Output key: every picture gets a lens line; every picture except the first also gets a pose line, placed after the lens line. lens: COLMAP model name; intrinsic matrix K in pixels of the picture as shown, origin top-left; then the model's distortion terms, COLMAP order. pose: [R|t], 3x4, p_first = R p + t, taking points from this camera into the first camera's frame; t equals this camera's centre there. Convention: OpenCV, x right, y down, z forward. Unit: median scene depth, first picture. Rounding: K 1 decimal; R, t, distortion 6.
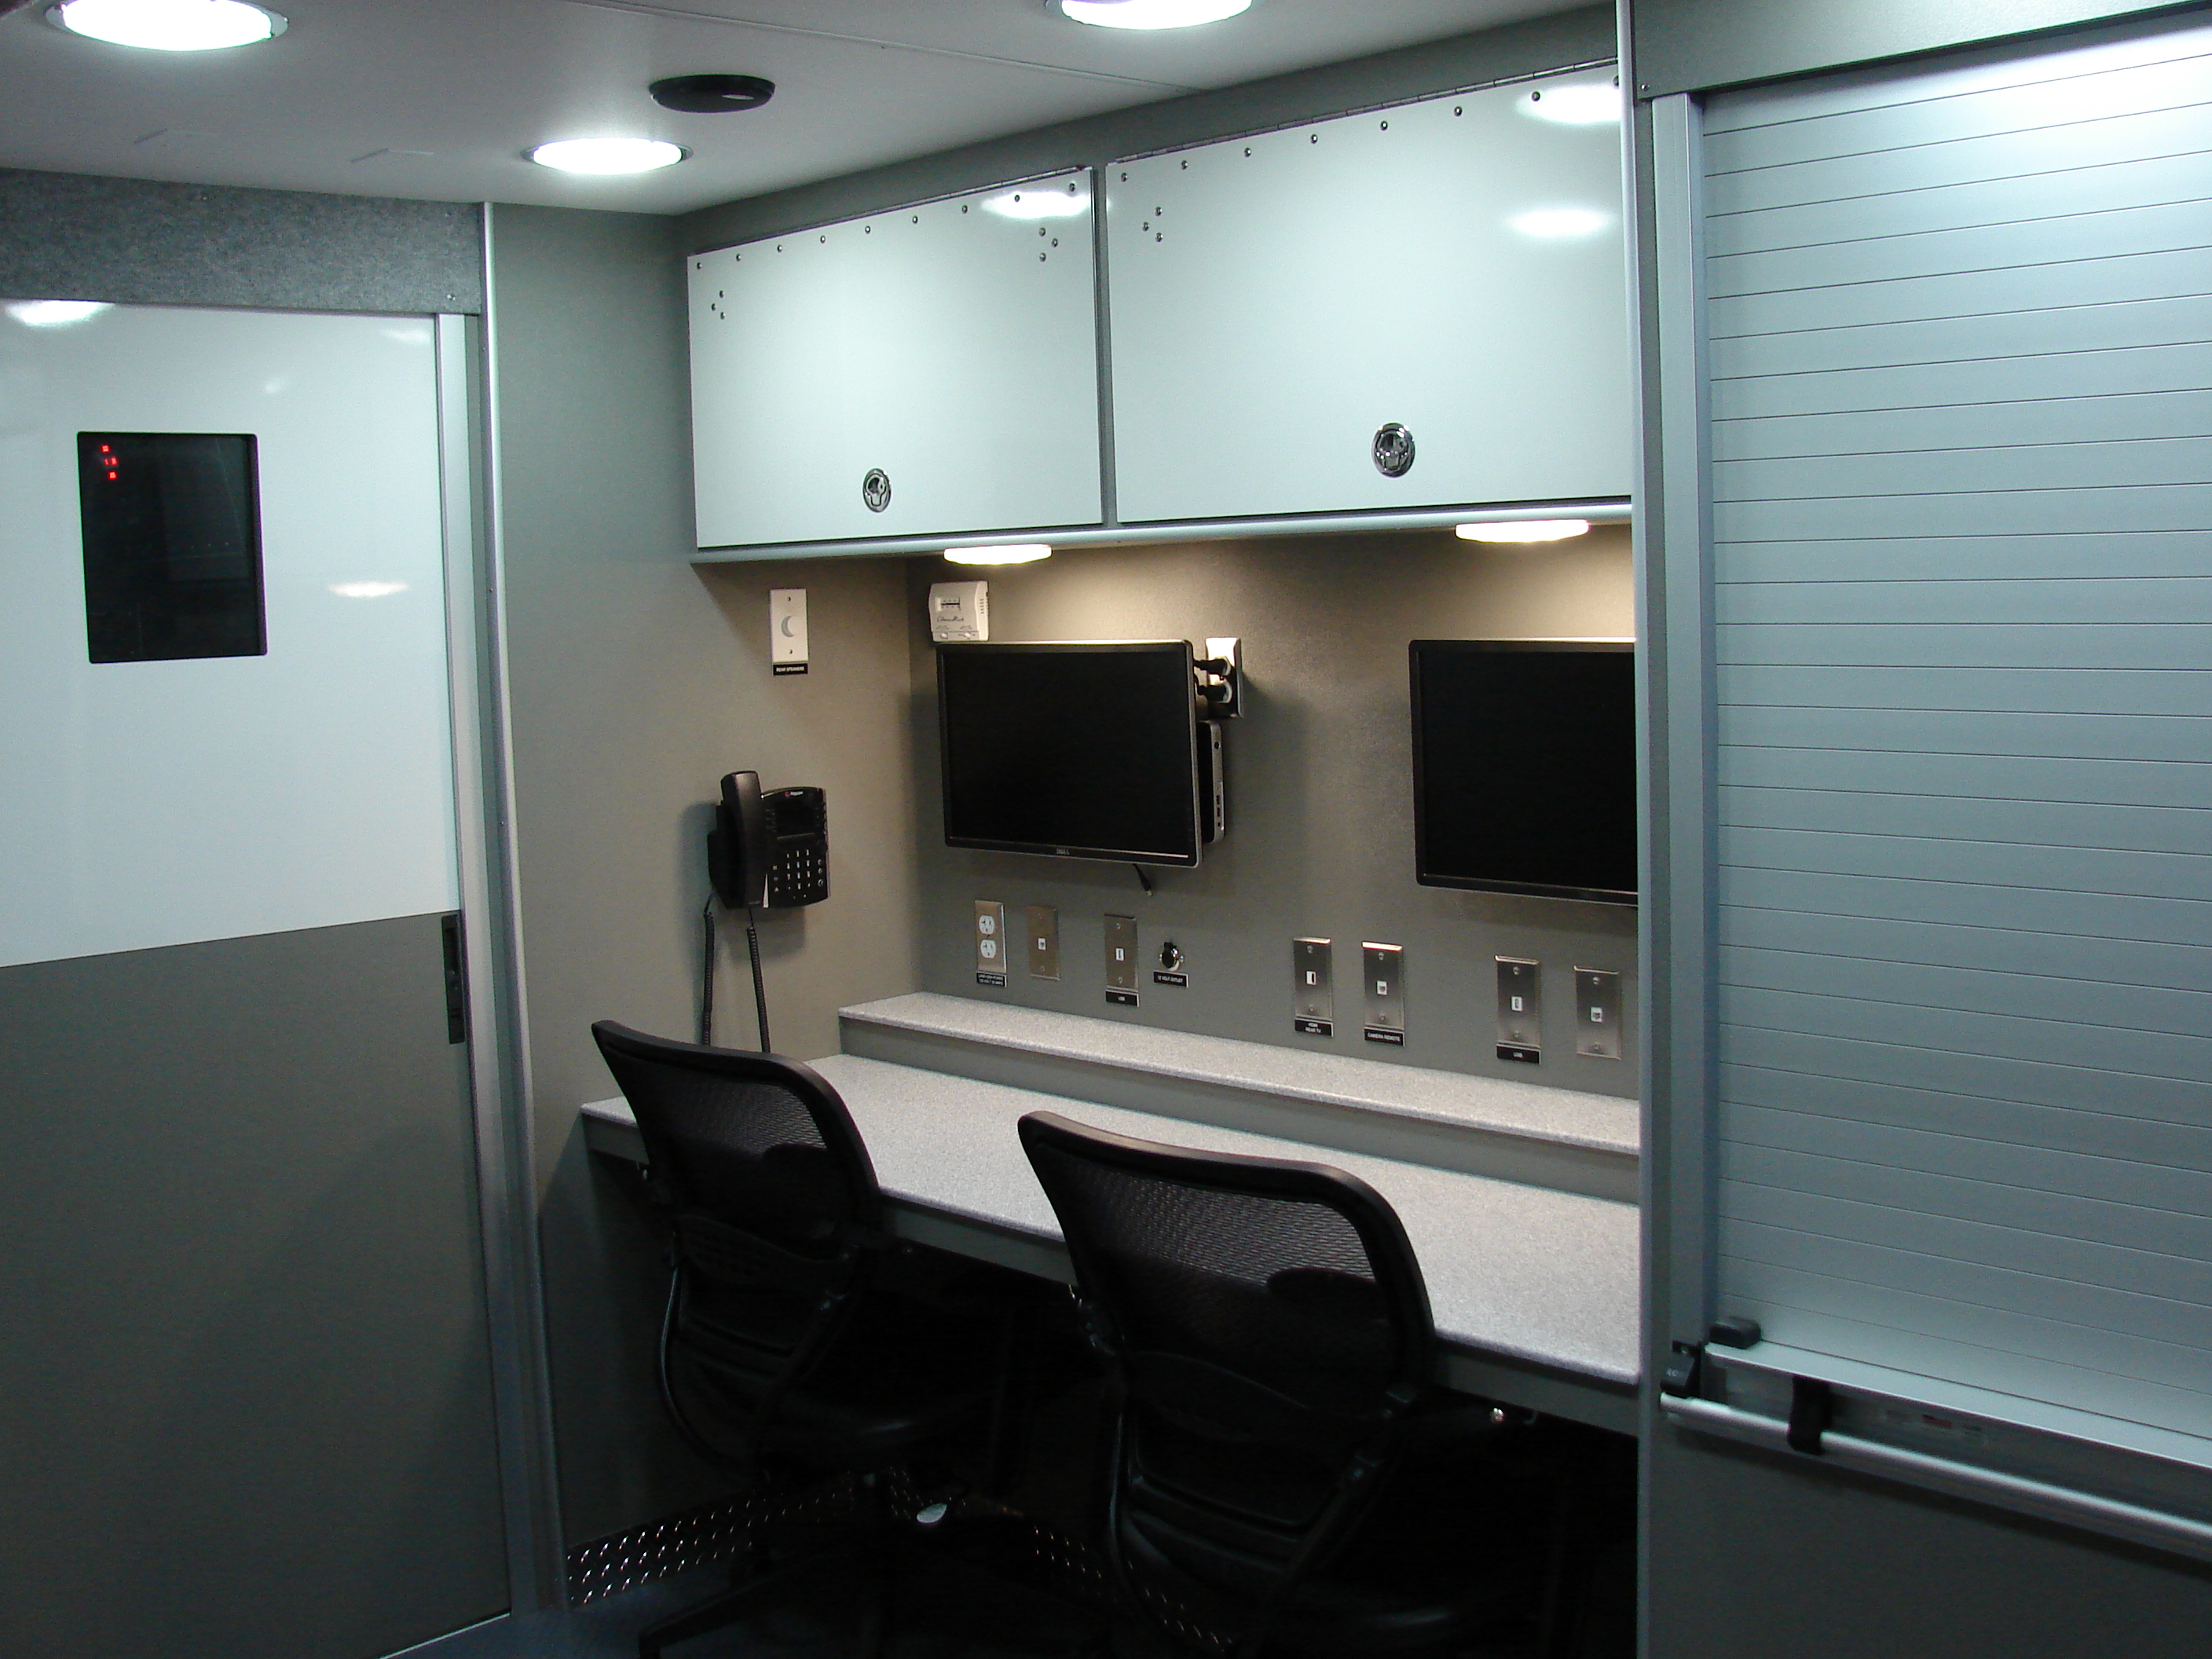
lens RADIAL K [[2561.2, 0, 1106.3], [0, 2561.2, 998.7], [0, 0, 1]] dist [-0.485791, 0.343325]
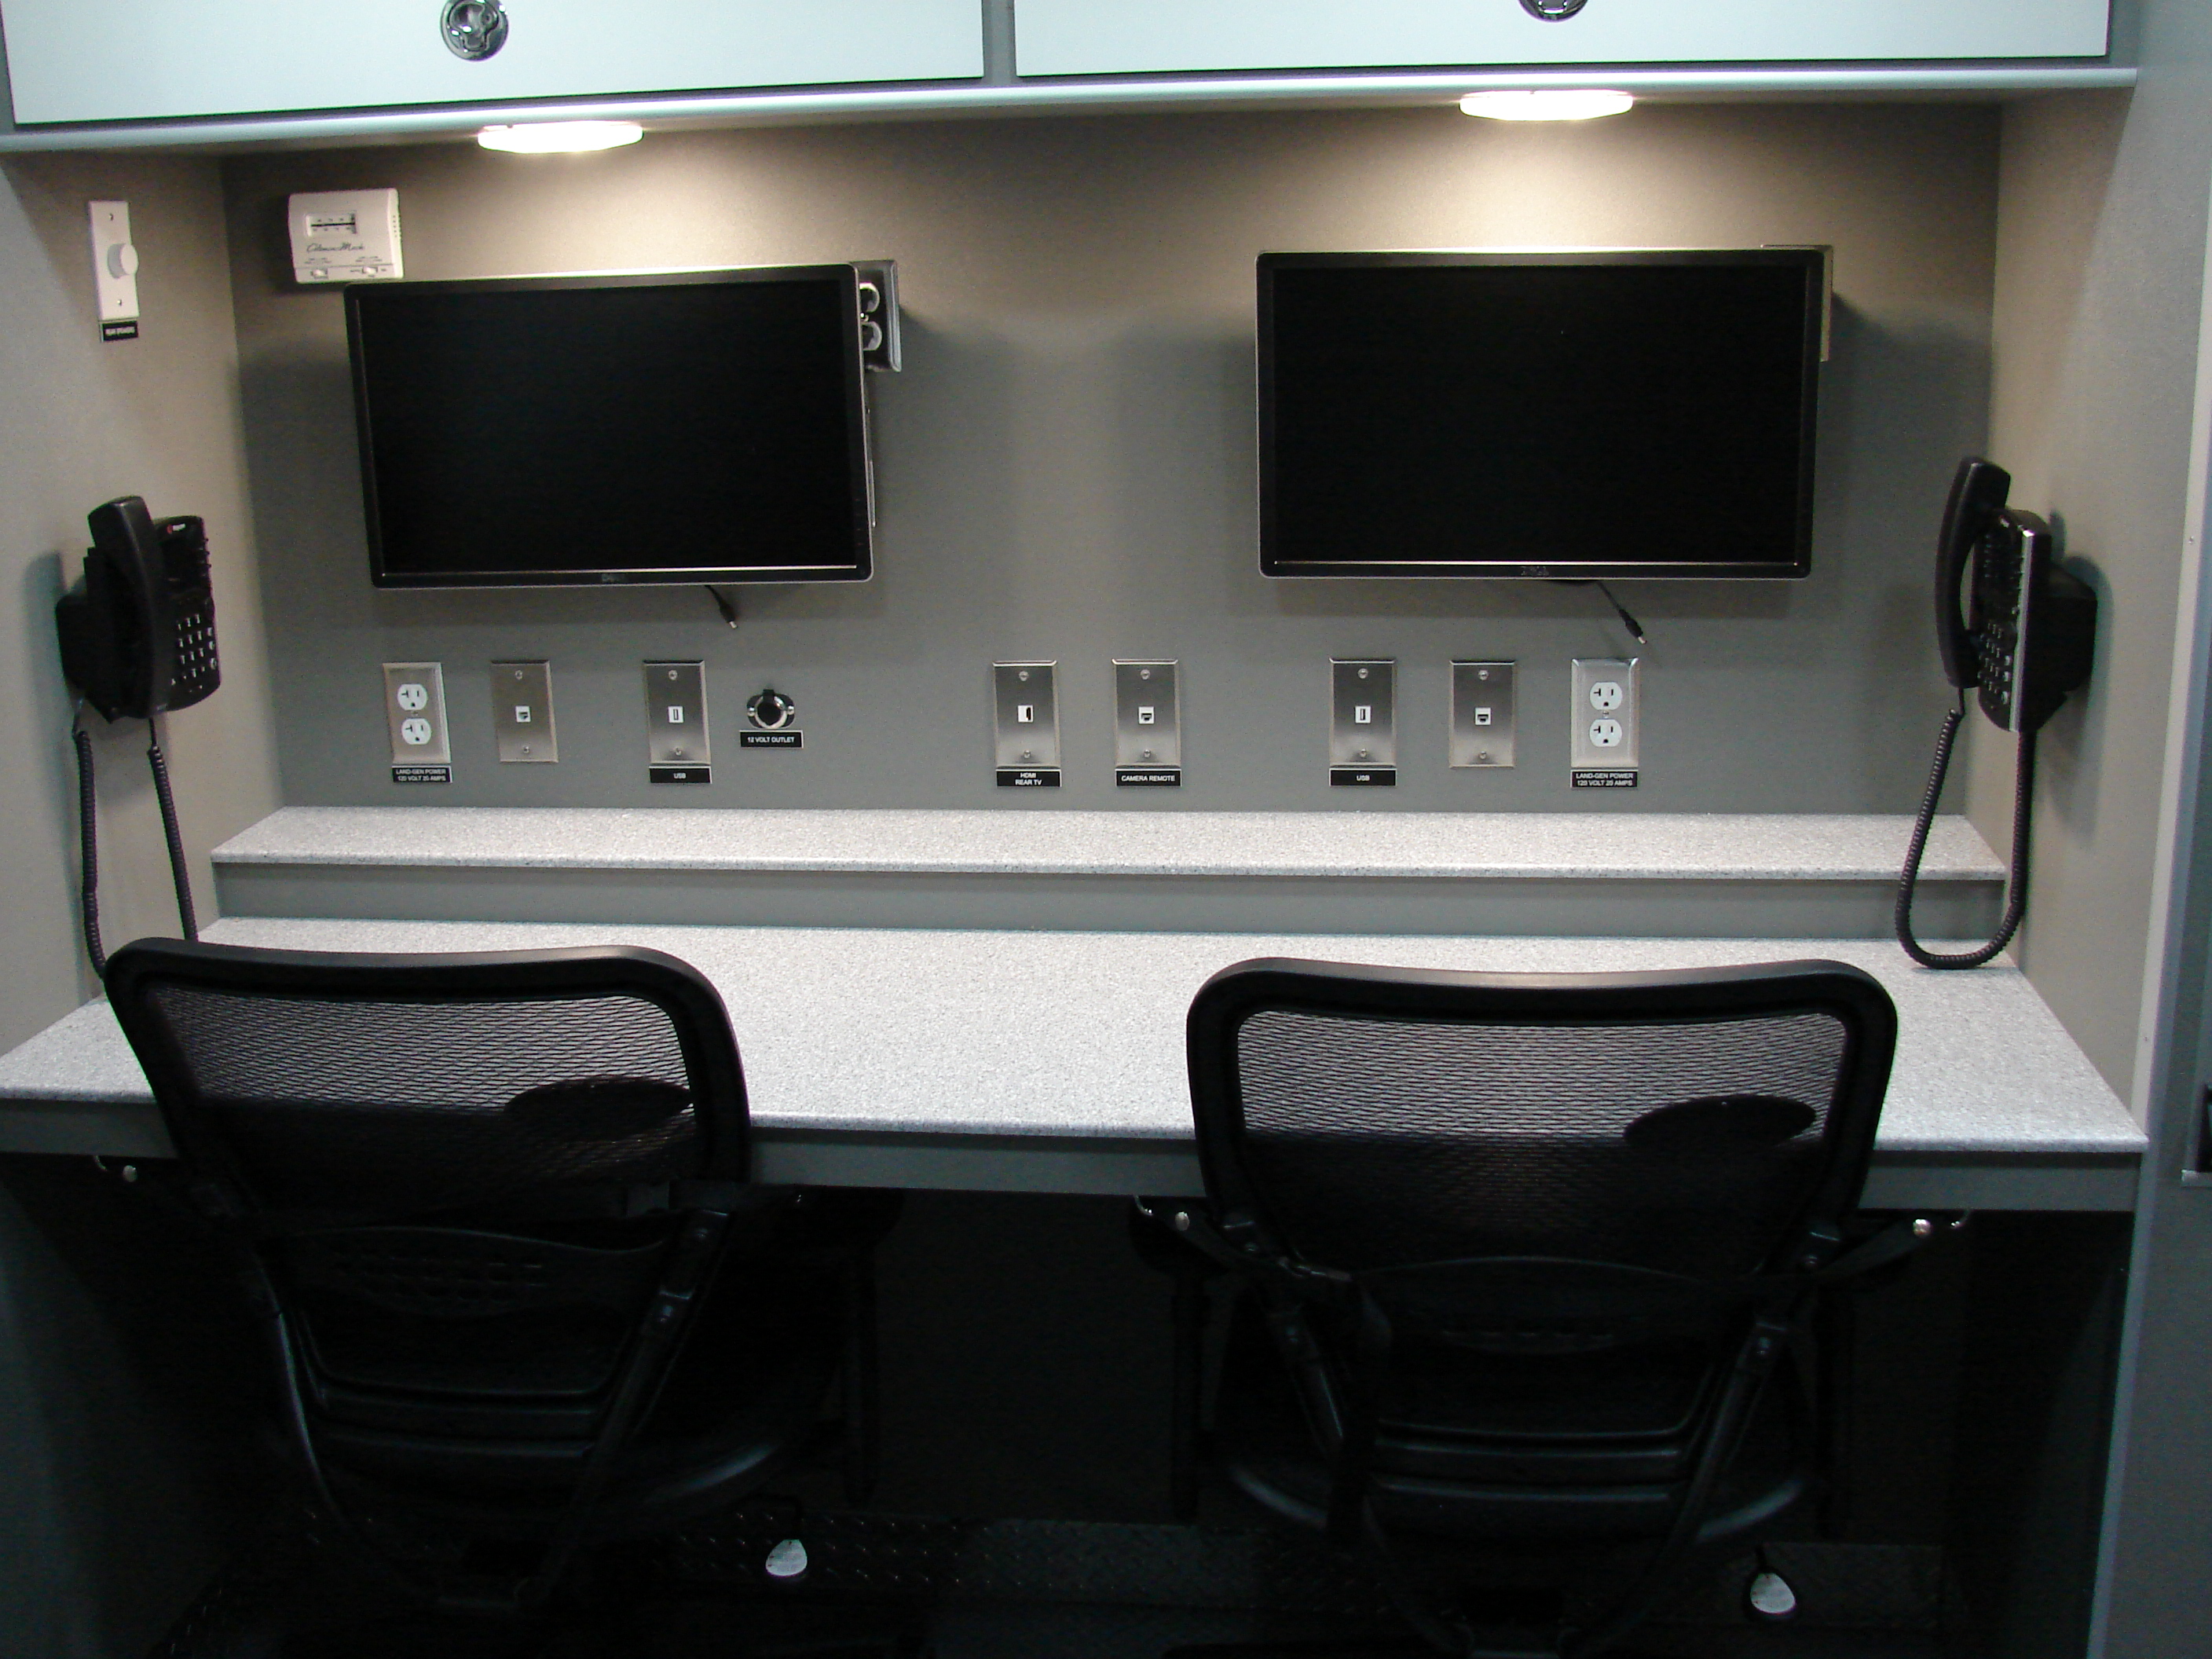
lens RADIAL K [[2460.9, 0, 1107.4], [0, 2460.9, 878.2], [0, 0, 1]] dist [-0.158156, 0.044014]
pose [[0.765265, -0.163876, 0.622506, -0.329525], [0.105654, 0.985914, 0.129659, -0.047277], [-0.634985, -0.033453, 0.771800, 0.382683]]
